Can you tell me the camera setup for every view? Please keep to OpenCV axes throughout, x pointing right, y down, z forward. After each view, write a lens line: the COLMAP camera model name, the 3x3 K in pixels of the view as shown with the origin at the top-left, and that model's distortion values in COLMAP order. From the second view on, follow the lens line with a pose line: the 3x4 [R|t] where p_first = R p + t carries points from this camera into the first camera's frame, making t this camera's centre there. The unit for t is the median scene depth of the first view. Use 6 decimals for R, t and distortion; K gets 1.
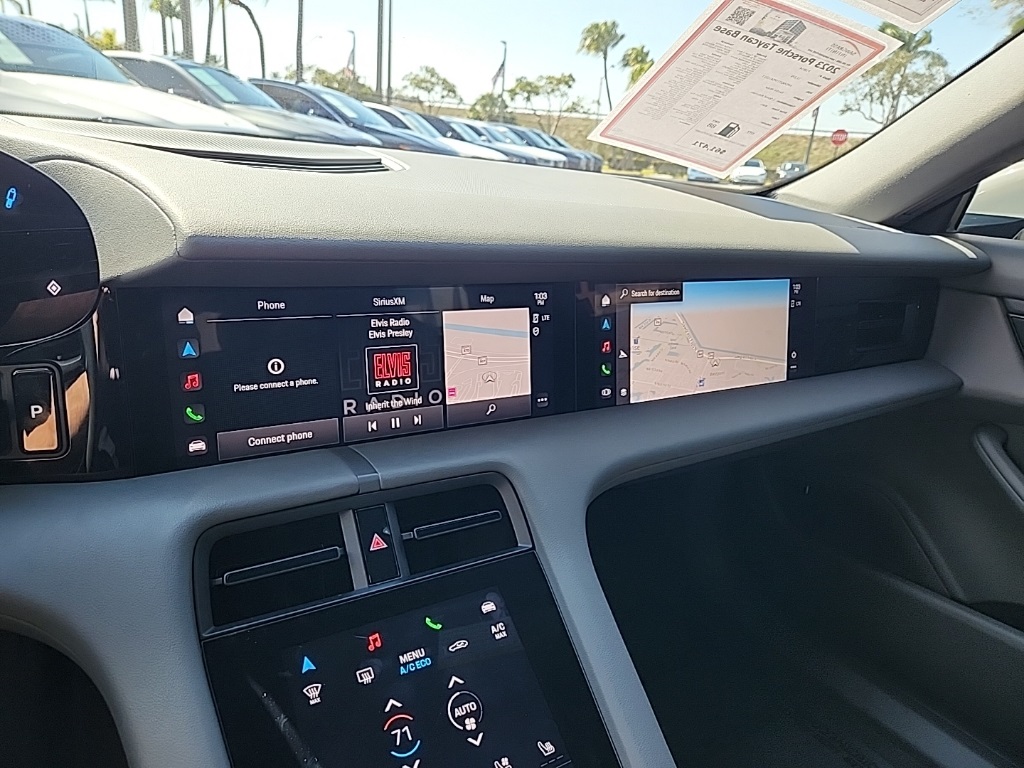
lens RADIAL K [[693.6, 0, 524.6], [0, 693.6, 381.1], [0, 0, 1]] dist [0.068488, -0.056673]
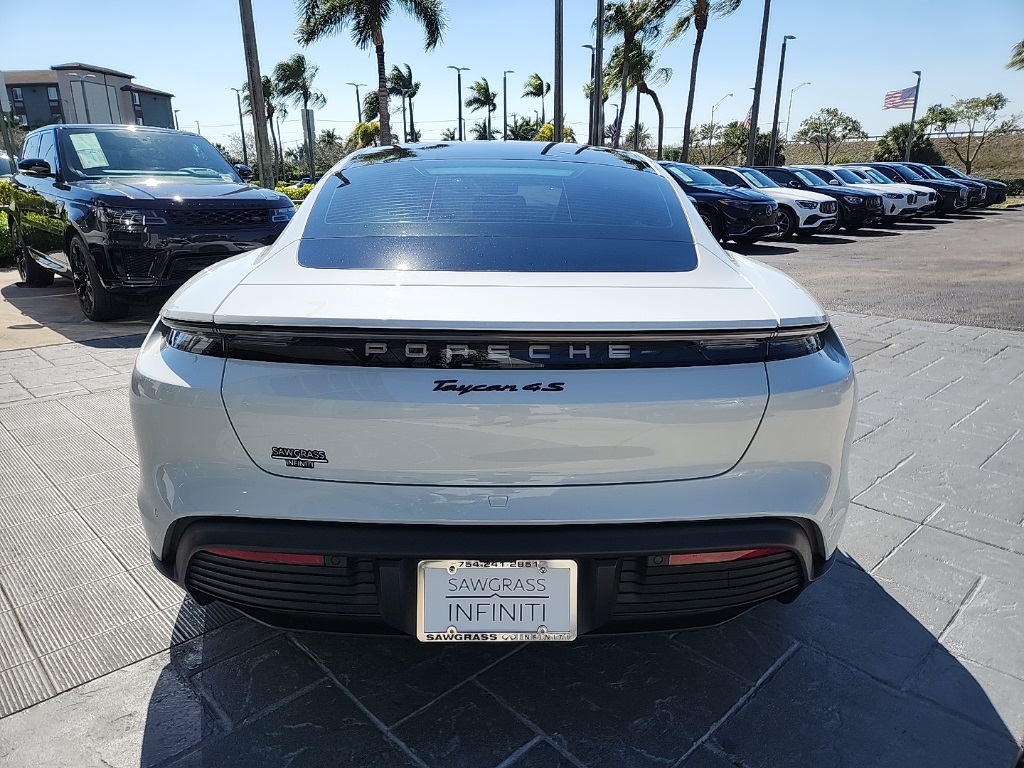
lens RADIAL K [[693.6, 0, 503.0], [0, 693.6, 386.6], [0, 0, 1]] dist [0.068488, -0.056673]
pose [[0.831684, 0.074657, -0.550208, 0.189445], [-0.104076, 0.994317, -0.022403, 0.073323], [0.545408, 0.075895, 0.834727, -0.250326]]
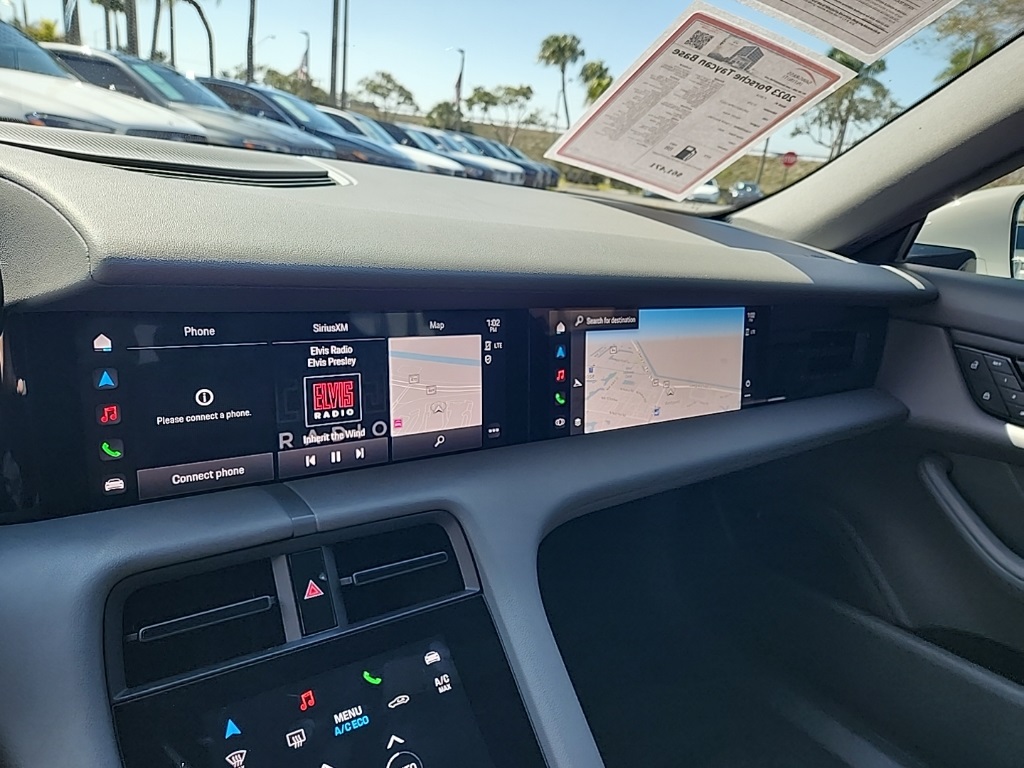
lens RADIAL K [[693.6, 0, 521.7], [0, 693.6, 394.5], [0, 0, 1]] dist [0.068488, -0.056673]
pose [[0.997990, 0.013181, 0.061985, 0.000183], [-0.013371, 0.999907, 0.002651, -0.001144], [-0.061945, -0.003475, 0.998074, 0.001678]]
